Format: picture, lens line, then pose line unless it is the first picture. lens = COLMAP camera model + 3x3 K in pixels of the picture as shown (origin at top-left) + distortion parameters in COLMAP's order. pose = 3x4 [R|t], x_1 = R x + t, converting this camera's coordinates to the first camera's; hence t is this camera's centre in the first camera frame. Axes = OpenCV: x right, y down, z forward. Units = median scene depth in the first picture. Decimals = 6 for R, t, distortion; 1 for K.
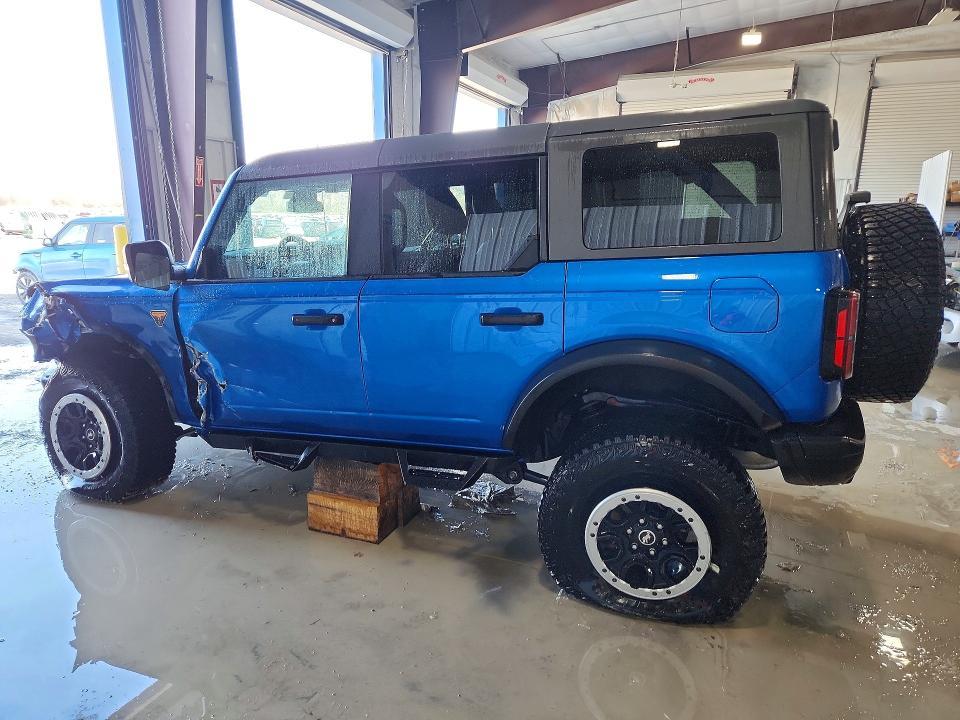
lens RADIAL K [[738.7, 0, 477.9], [0, 738.7, 366.8], [0, 0, 1]] dist [0.015322, 0.007199]
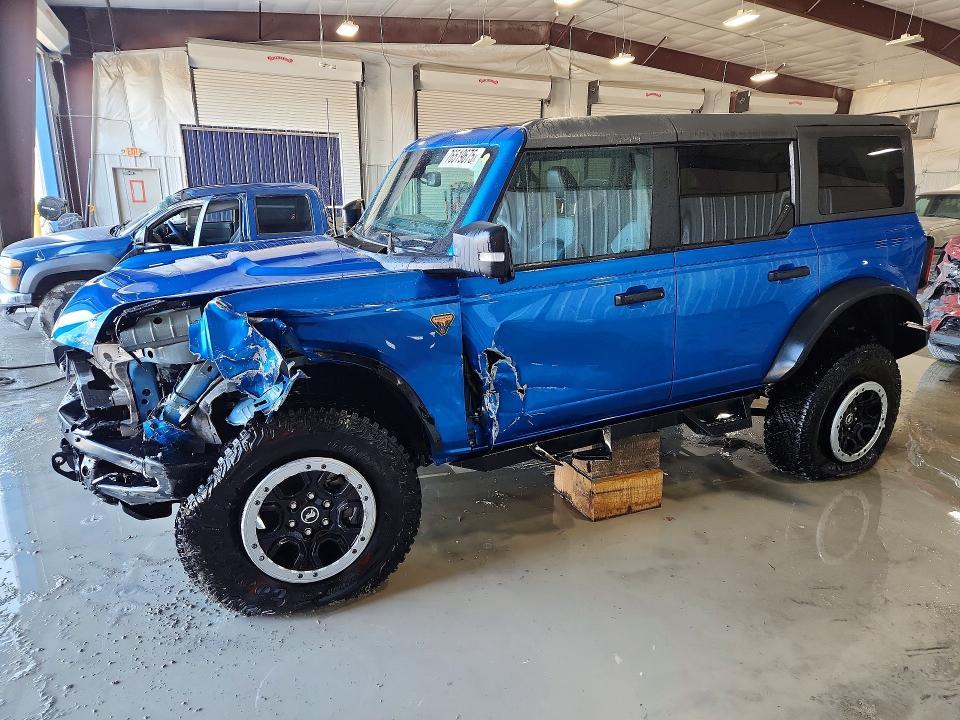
lens RADIAL K [[738.7, 0, 477.9], [0, 738.7, 366.8], [0, 0, 1]] dist [0.015322, 0.007199]
pose [[0.613753, -0.167258, 0.771578, -0.938653], [0.150333, 0.984179, 0.093762, -0.078805], [-0.775053, 0.058447, 0.629187, 0.473261]]
